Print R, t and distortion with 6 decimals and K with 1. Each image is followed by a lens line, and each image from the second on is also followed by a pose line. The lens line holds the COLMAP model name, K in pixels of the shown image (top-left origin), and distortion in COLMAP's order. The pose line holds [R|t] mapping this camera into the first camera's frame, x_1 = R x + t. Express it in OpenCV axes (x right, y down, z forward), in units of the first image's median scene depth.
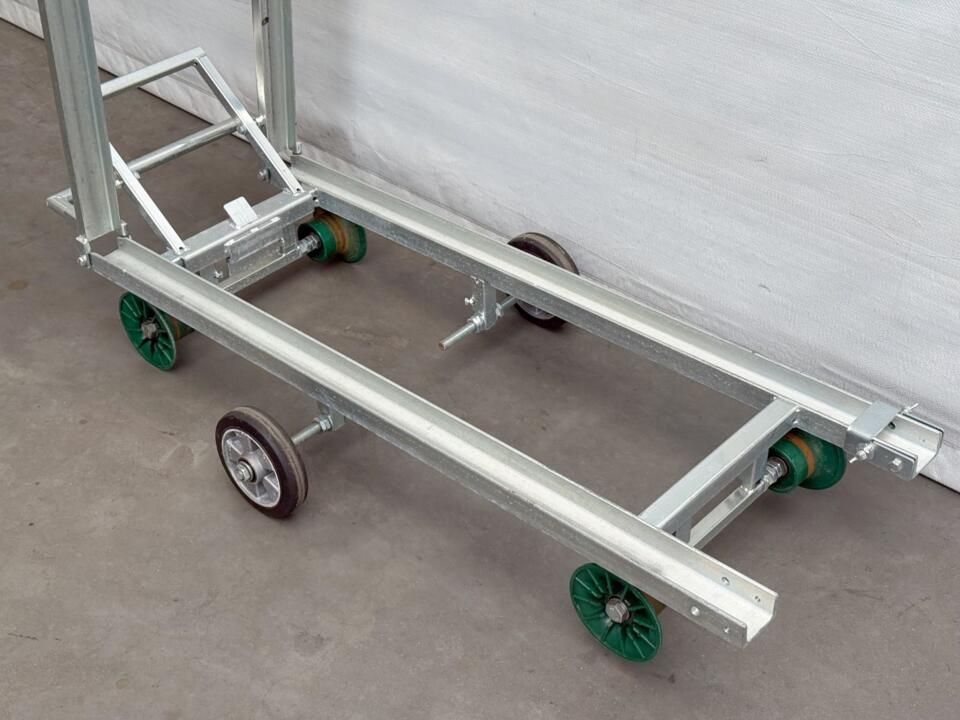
lens RADIAL K [[1324.0, 0, 475.4], [0, 1324.0, 373.3], [0, 0, 1]] dist [0.194230, -0.396973]
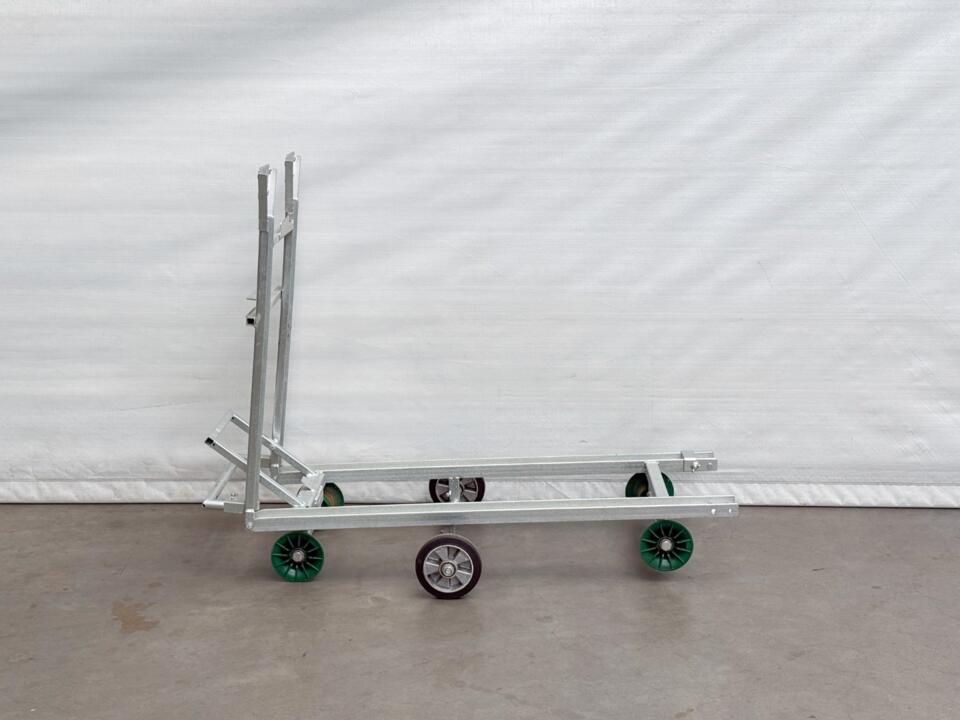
lens RADIAL K [[1324.0, 0, 475.4], [0, 1324.0, 373.3], [0, 0, 1]] dist [0.194230, -0.396973]
pose [[0.754141, -0.152700, 0.638713, -1.151314], [0.401245, 0.877080, -0.264069, 0.303311], [-0.519879, 0.455426, 0.722712, -0.391977]]
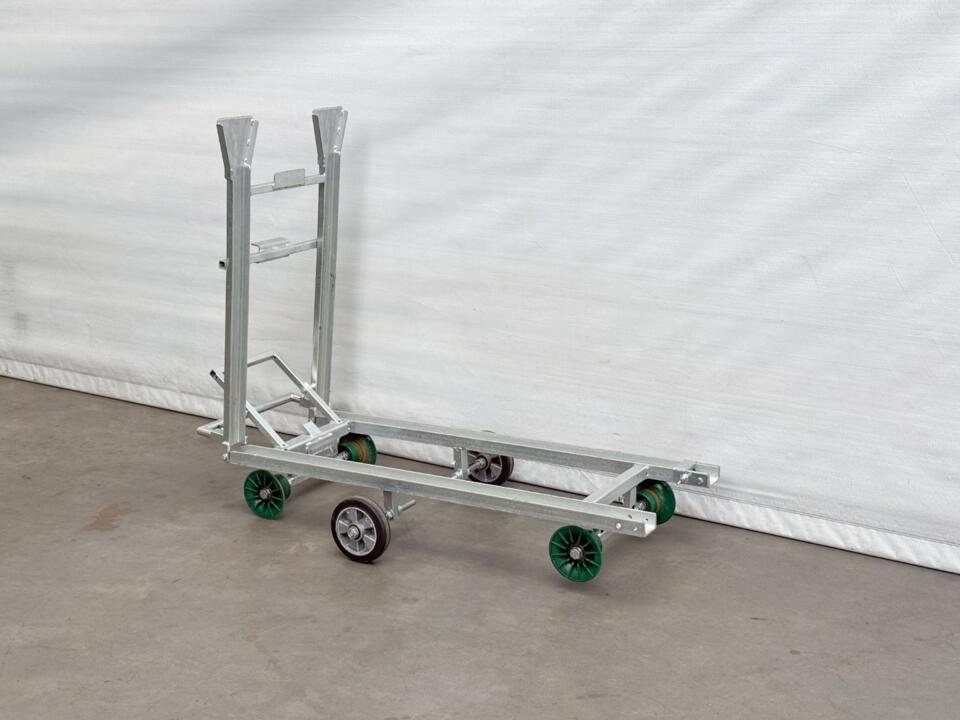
lens RADIAL K [[1324.0, 0, 475.4], [0, 1324.0, 373.3], [0, 0, 1]] dist [0.194230, -0.396973]
pose [[0.982667, -0.045572, 0.179690, -0.298929], [0.110756, 0.921621, -0.371951, 0.515367], [-0.148655, 0.385406, 0.910694, -0.667285]]
